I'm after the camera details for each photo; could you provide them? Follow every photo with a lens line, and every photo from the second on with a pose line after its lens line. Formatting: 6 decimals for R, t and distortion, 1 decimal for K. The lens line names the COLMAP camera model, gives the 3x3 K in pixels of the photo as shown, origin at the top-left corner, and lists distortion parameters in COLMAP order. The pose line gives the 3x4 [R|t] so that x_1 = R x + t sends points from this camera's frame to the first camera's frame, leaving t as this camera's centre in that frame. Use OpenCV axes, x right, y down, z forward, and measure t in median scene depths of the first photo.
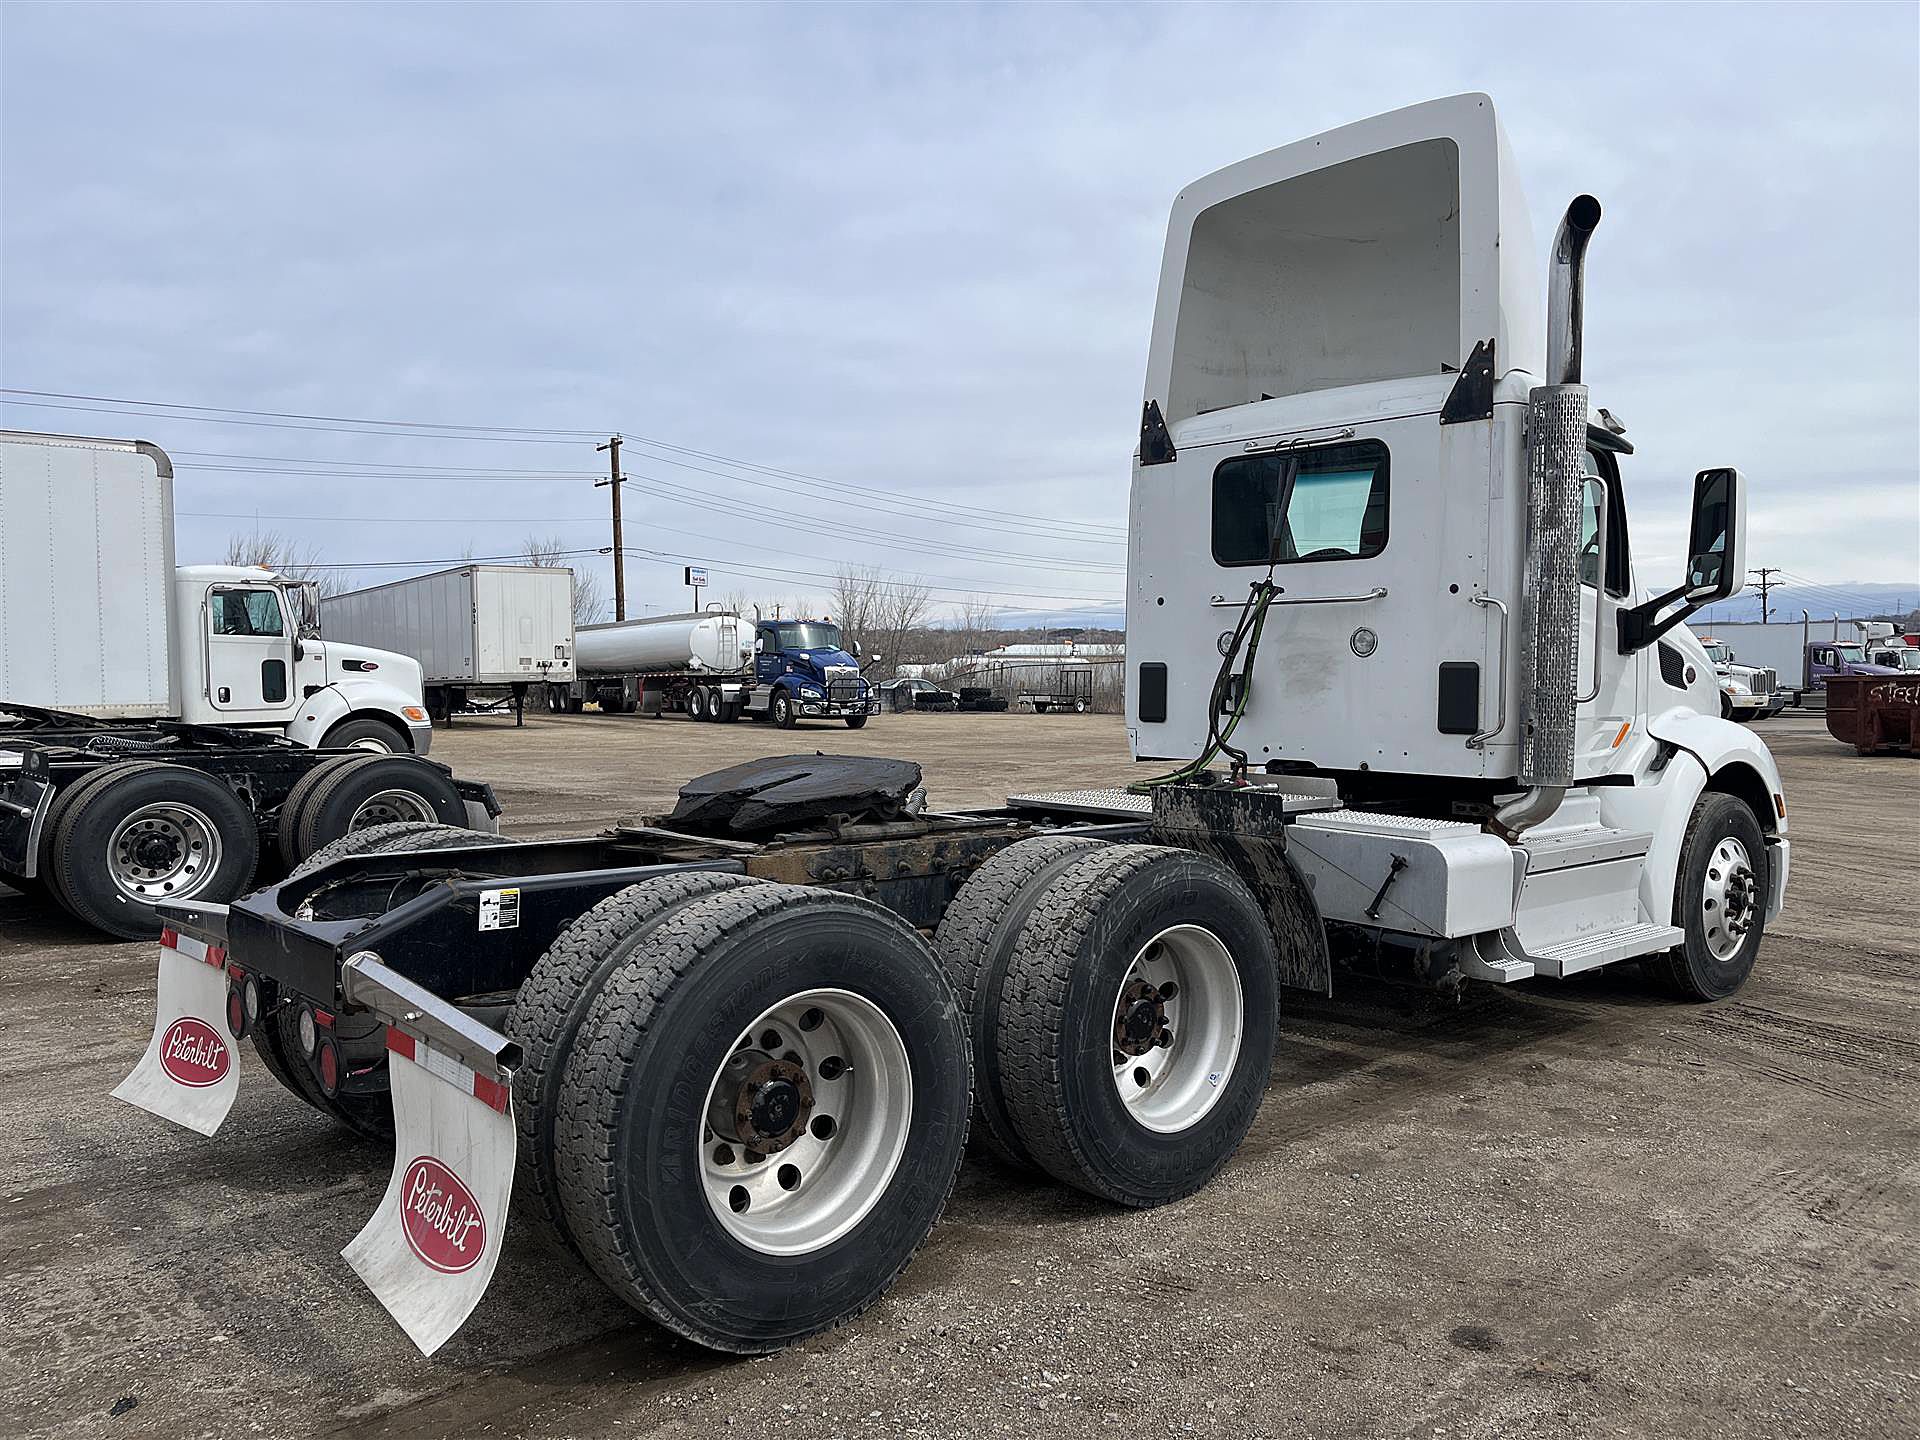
lens RADIAL K [[1447.7, 0, 960.0], [0, 1447.7, 720.0], [0, 0, 1]] dist [0.009439, -0.000491]
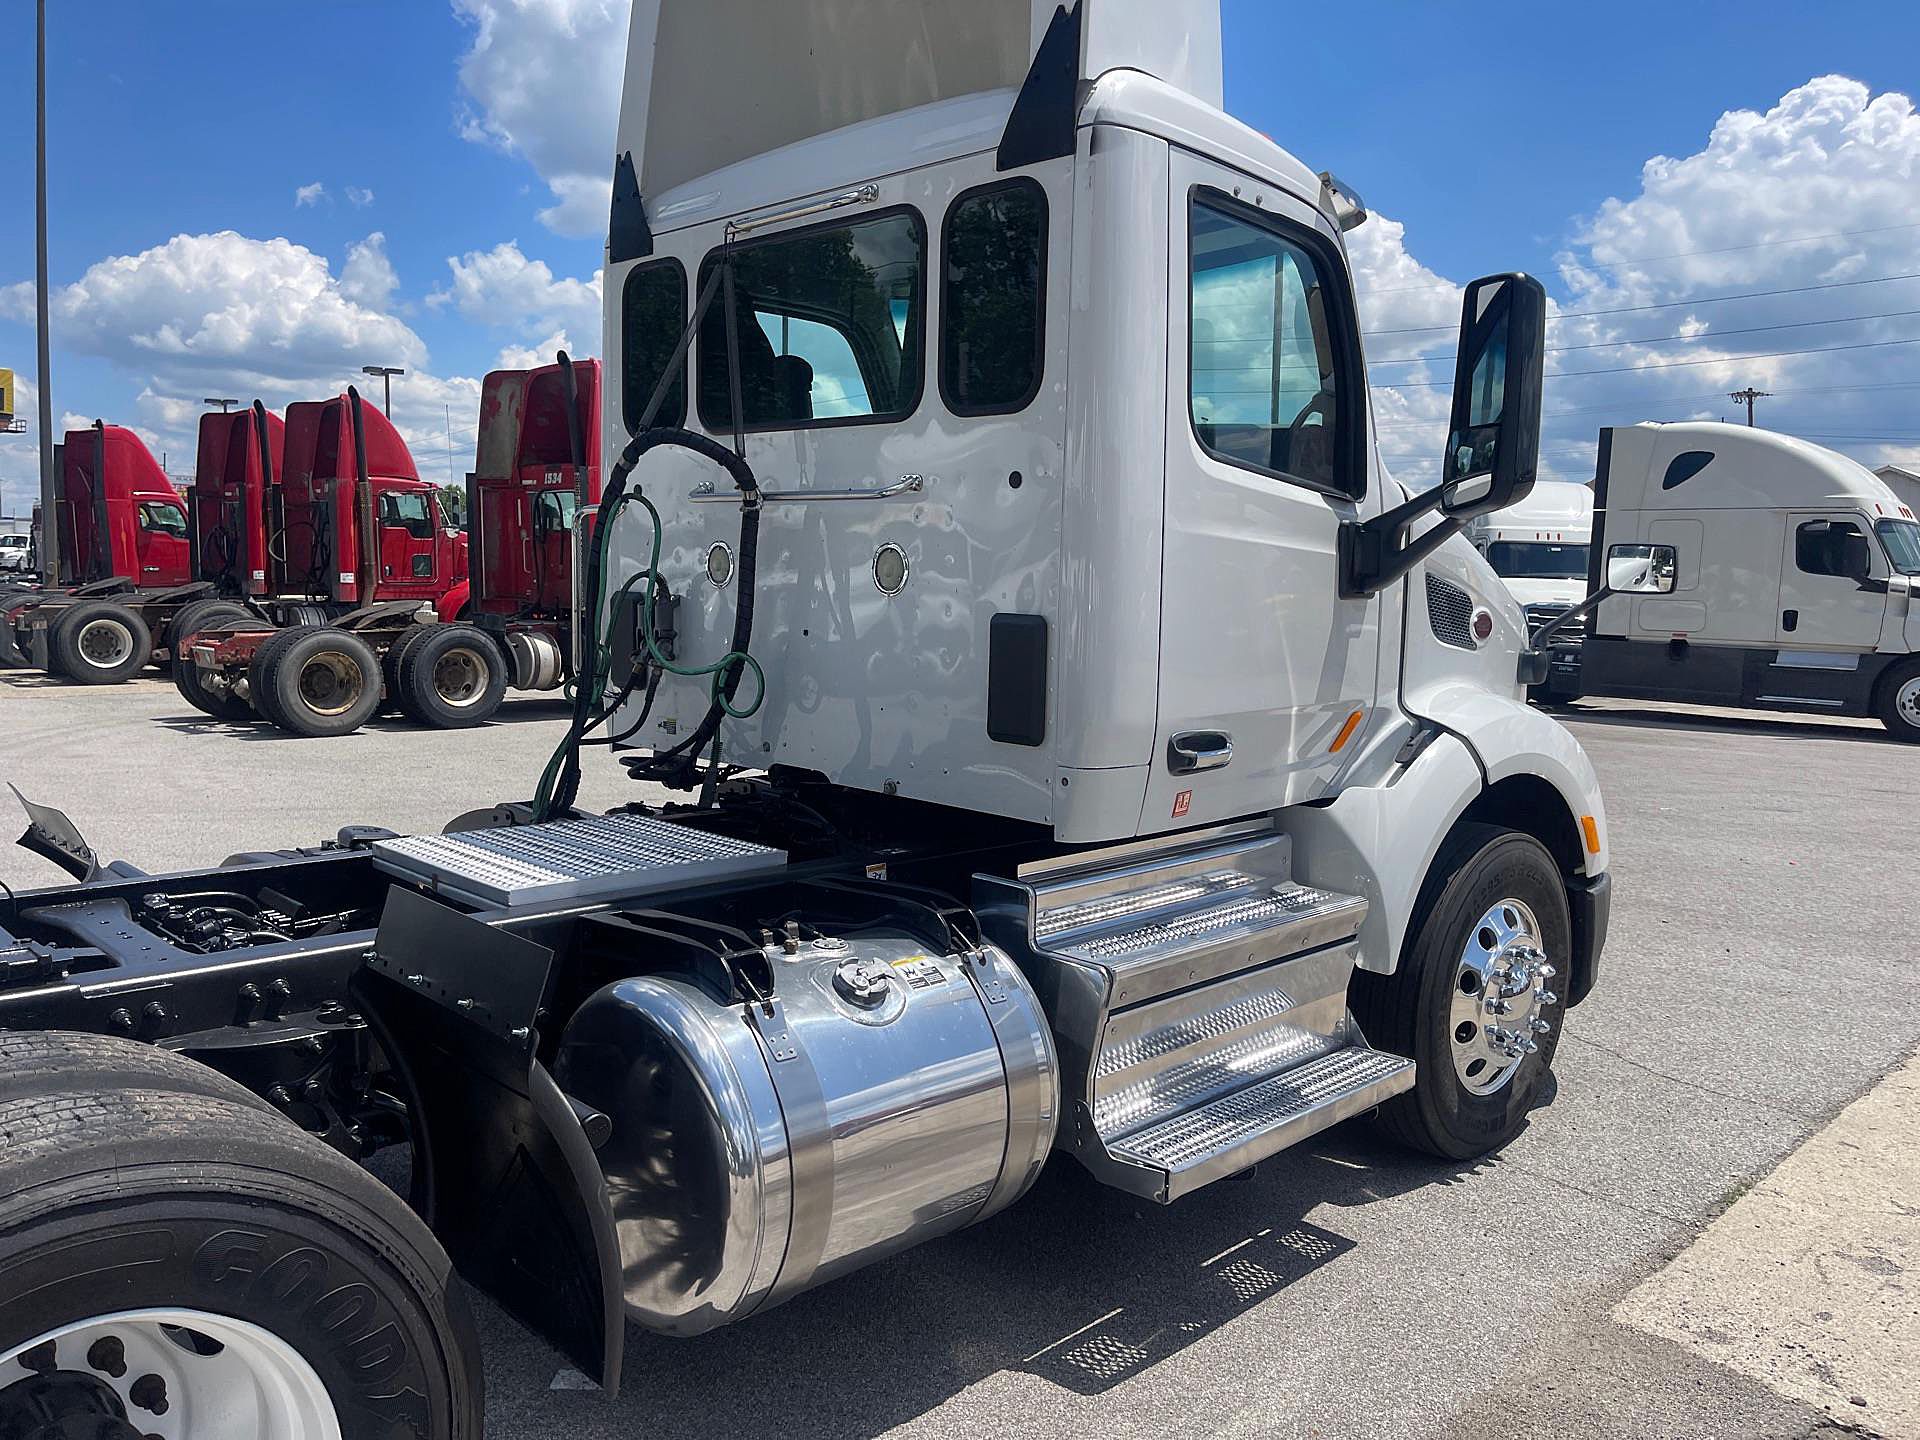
lens RADIAL K [[1447.7, 0, 960.0], [0, 1447.7, 720.0], [0, 0, 1]] dist [0.009439, -0.000491]
pose [[0.998223, 0.013157, 0.058118, 0.264961], [-0.017314, 0.997282, 0.071616, -0.035312], [-0.057017, -0.072495, 0.995738, 0.417615]]
